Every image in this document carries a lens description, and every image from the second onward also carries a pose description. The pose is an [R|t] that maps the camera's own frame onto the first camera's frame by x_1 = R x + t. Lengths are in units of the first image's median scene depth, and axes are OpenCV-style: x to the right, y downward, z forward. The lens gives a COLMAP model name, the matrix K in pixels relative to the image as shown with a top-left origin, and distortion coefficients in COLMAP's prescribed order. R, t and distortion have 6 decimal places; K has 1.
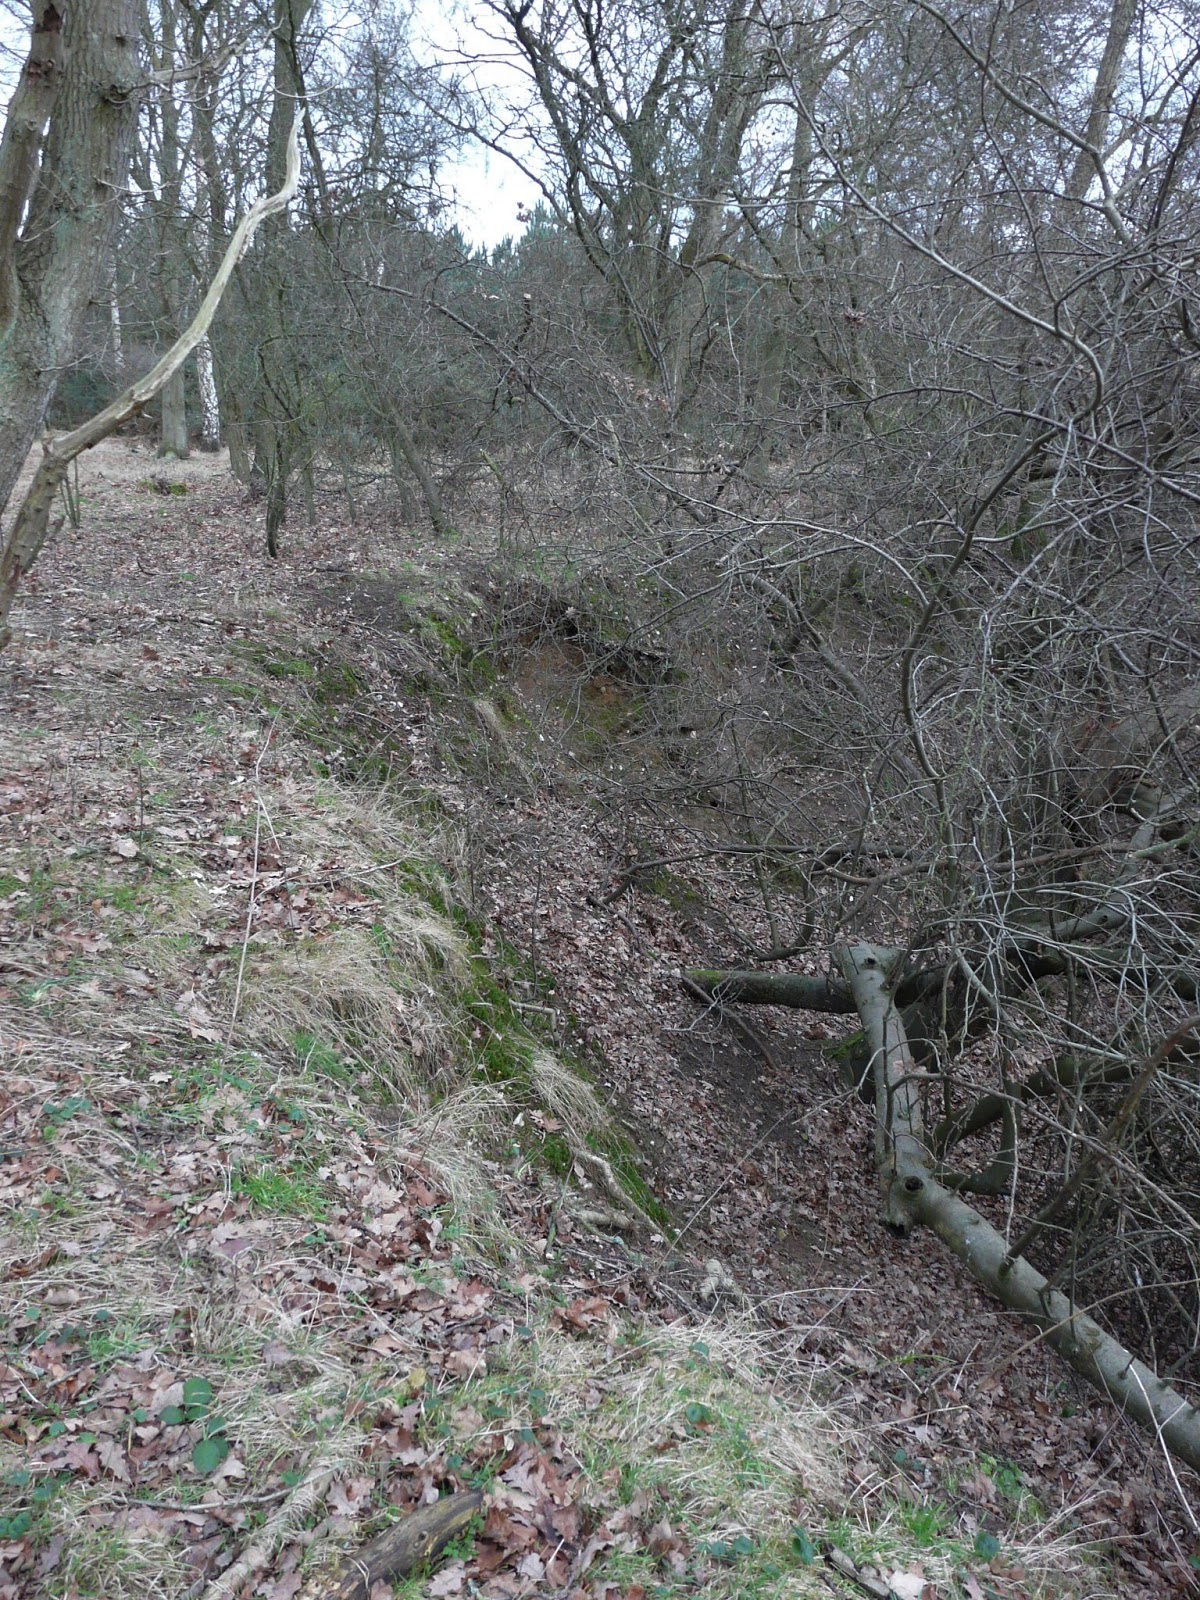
lens RADIAL K [[1323.3, 0, 601.1], [0, 1323.3, 782.9], [0, 0, 1]] dist [-0.090371, 0.148792]
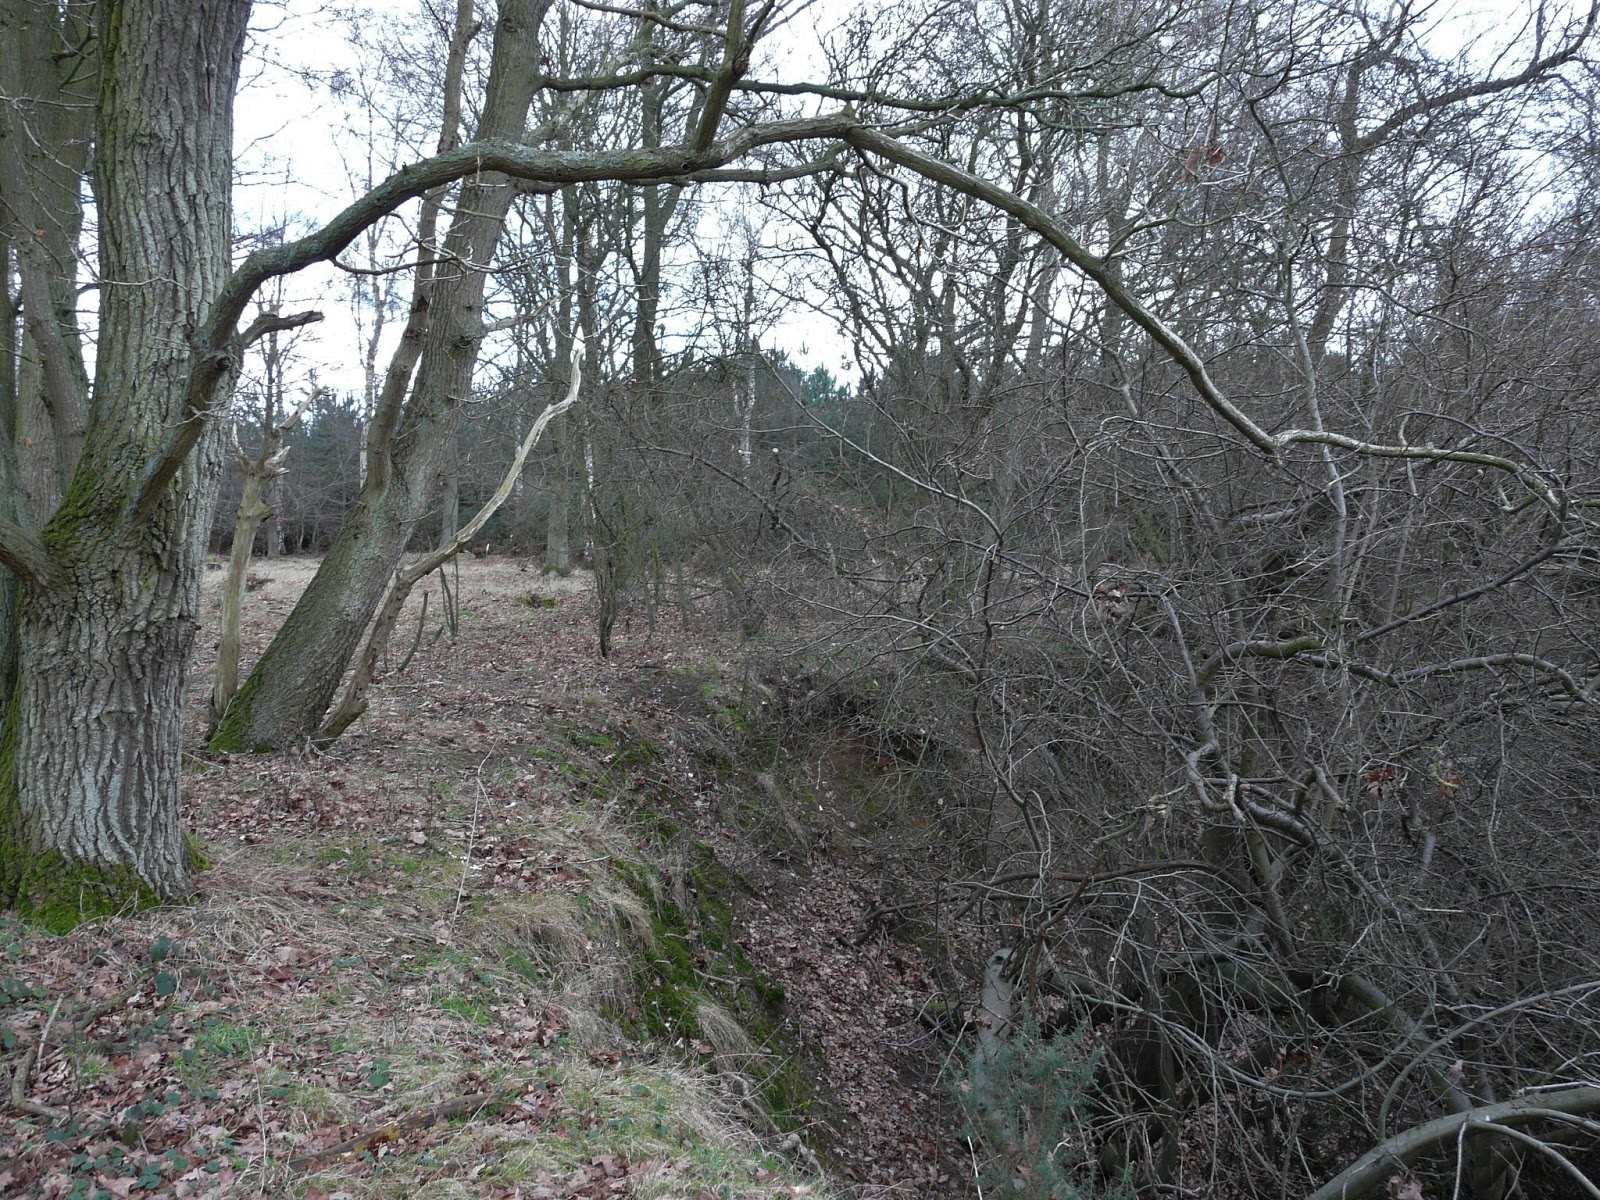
lens RADIAL K [[1323.3, 0, 800.0], [0, 1323.3, 600.0], [0, 0, 1]] dist [-0.090371, 0.148792]
pose [[0.990138, -0.021642, -0.138415, 0.139617], [-0.008822, 0.976404, -0.215773, 0.052101], [0.139818, 0.214866, 0.966583, -0.218652]]
